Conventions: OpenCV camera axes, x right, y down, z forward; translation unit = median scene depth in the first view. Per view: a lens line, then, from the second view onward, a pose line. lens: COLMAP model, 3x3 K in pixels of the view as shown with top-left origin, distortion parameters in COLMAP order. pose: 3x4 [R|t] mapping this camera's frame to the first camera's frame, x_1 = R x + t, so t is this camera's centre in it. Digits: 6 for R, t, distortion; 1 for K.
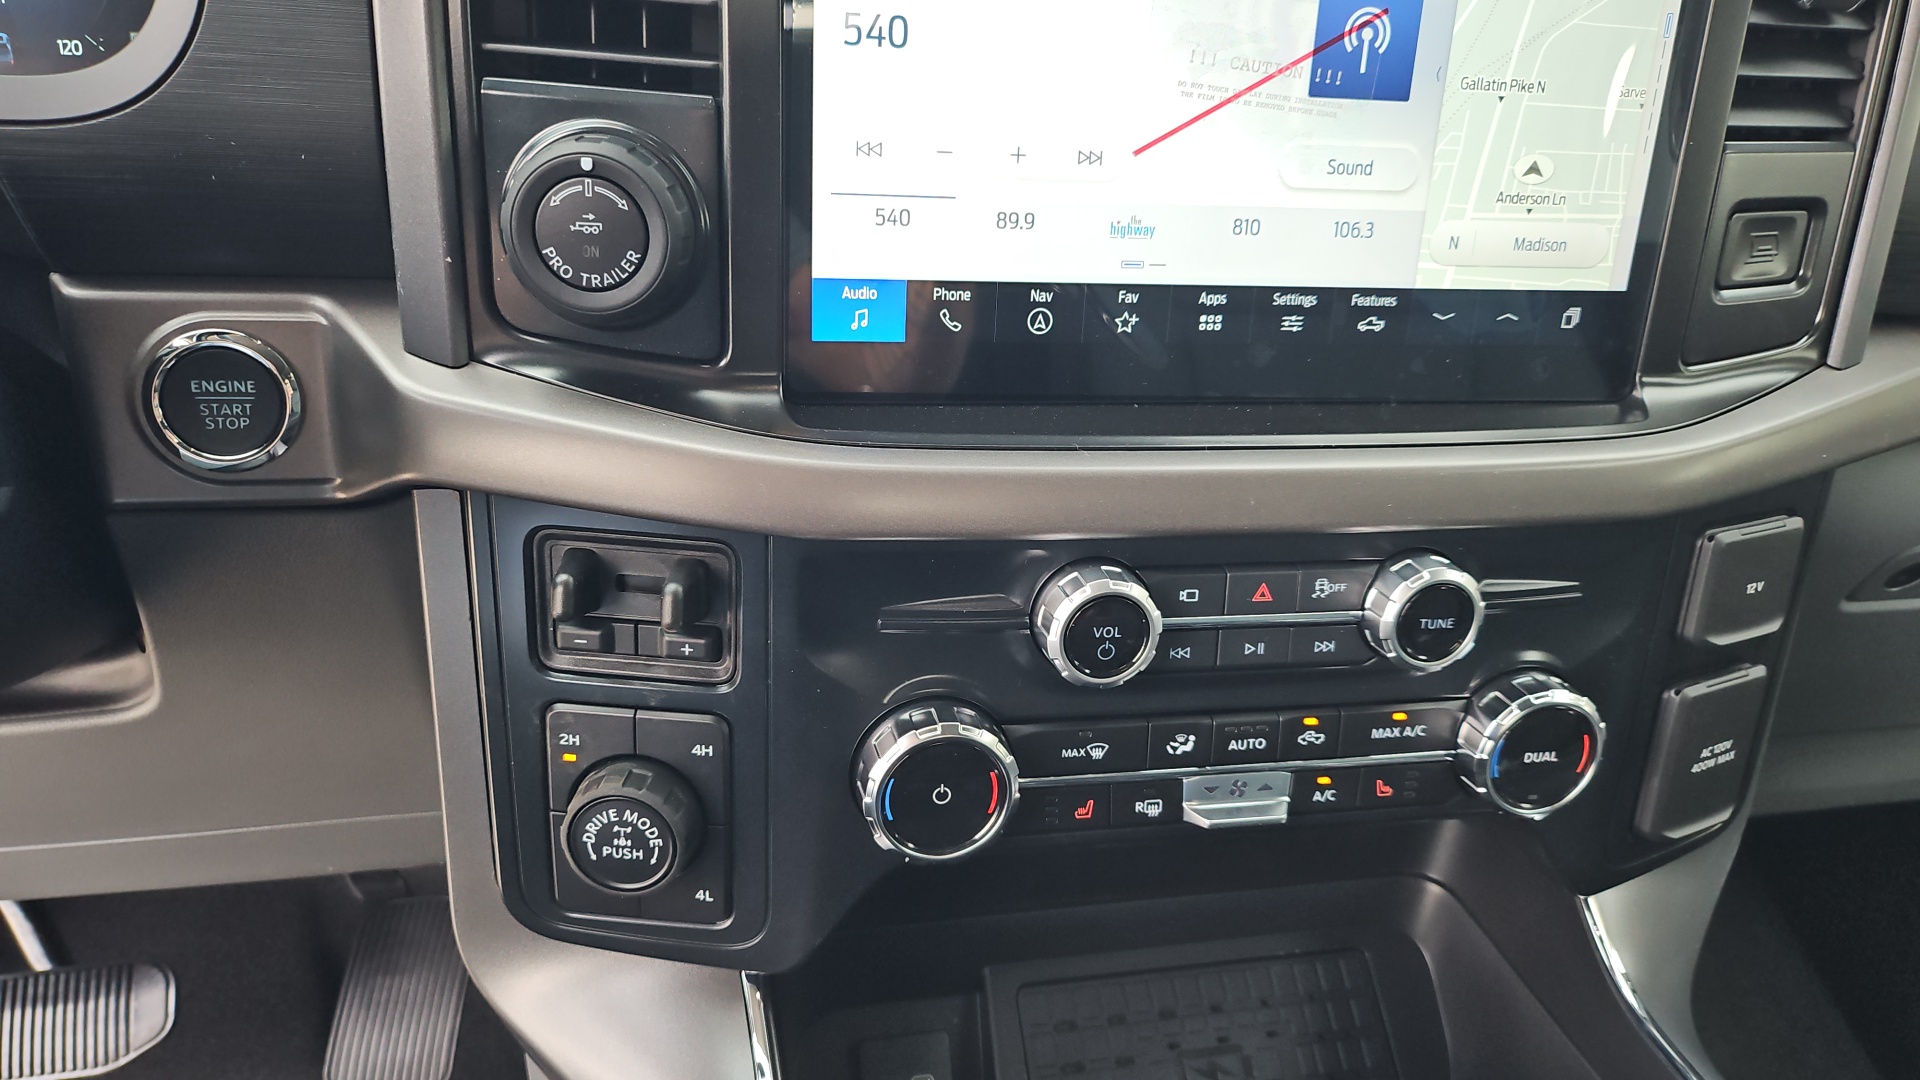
lens RADIAL K [[1333.5, 0, 984.3], [0, 1333.5, 543.2], [0, 0, 1]] dist [0.027399, -0.001838]
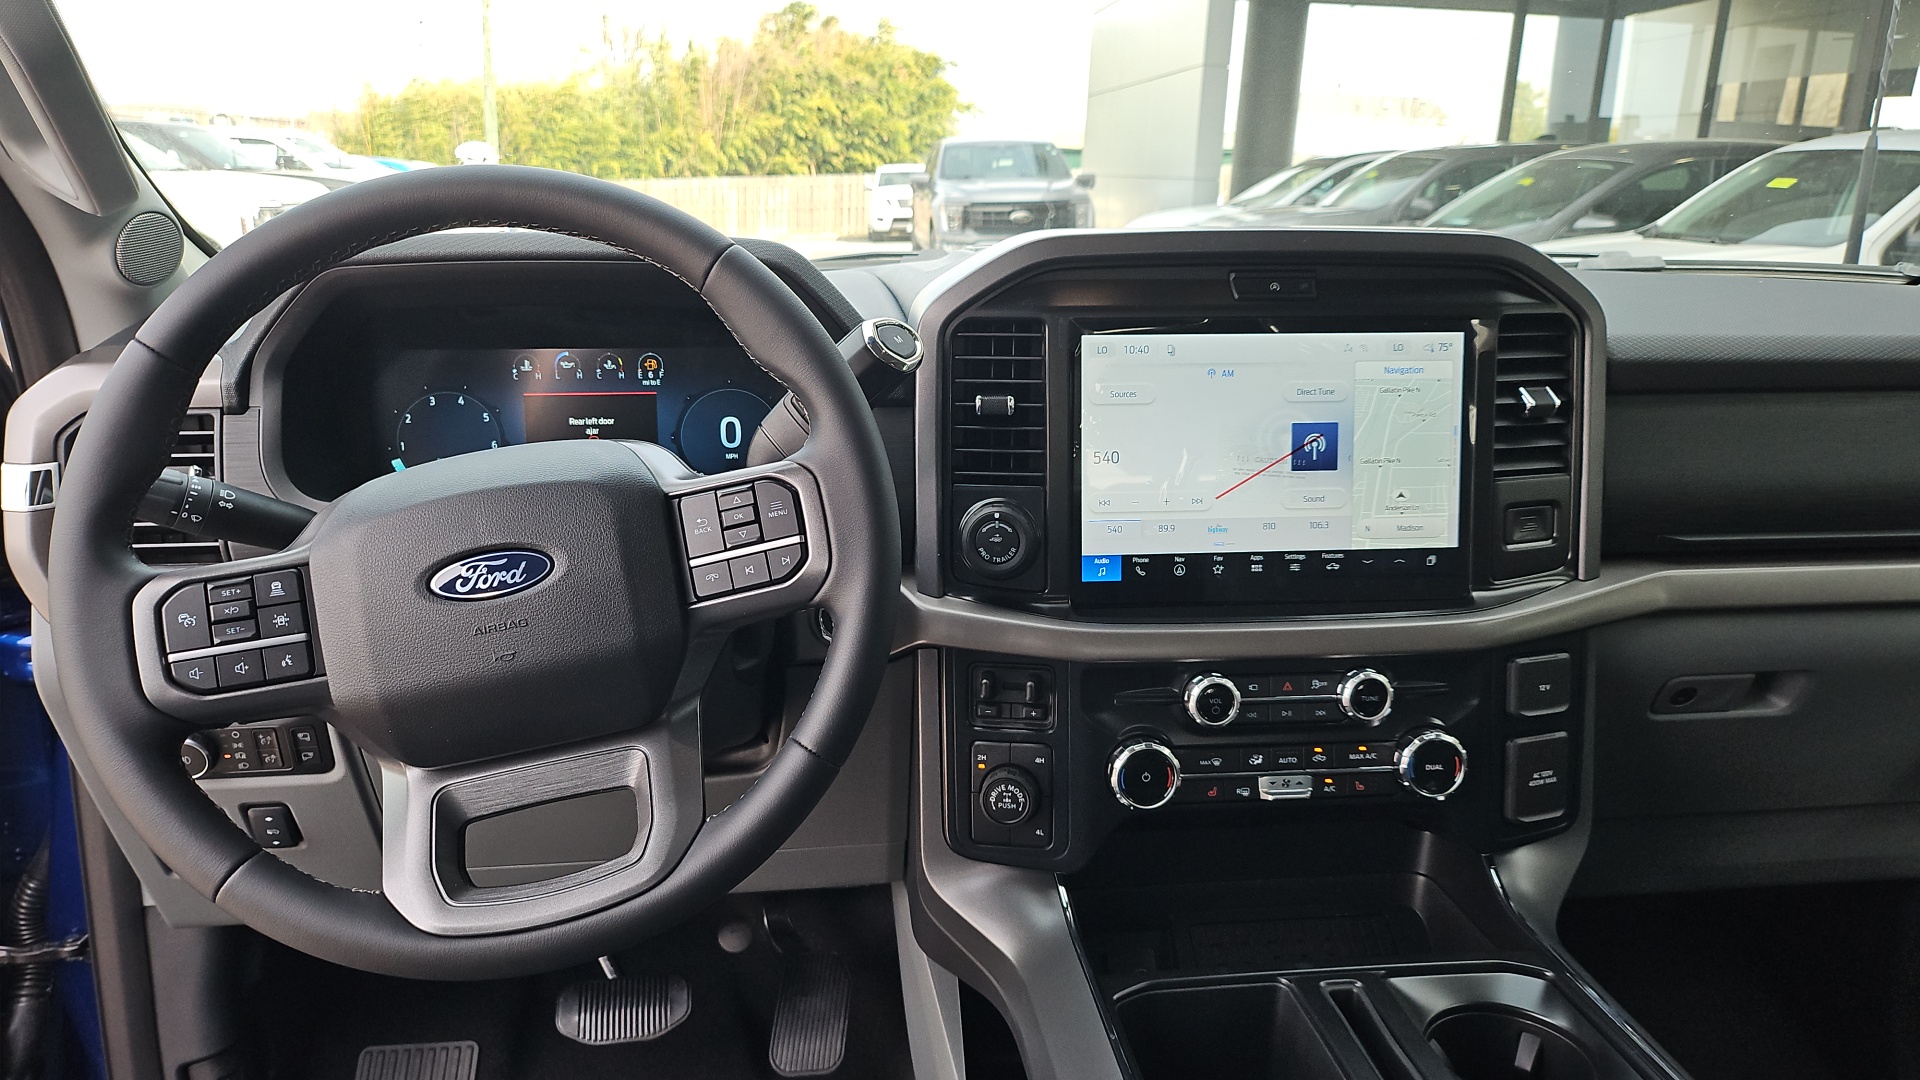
lens RADIAL K [[1333.5, 0, 984.3], [0, 1333.5, 543.2], [0, 0, 1]] dist [0.027399, -0.001838]
pose [[0.992032, -0.045183, -0.117607, -0.019154], [0.018580, 0.975740, -0.218142, 0.276767], [0.124610, 0.214219, 0.968805, -1.248063]]
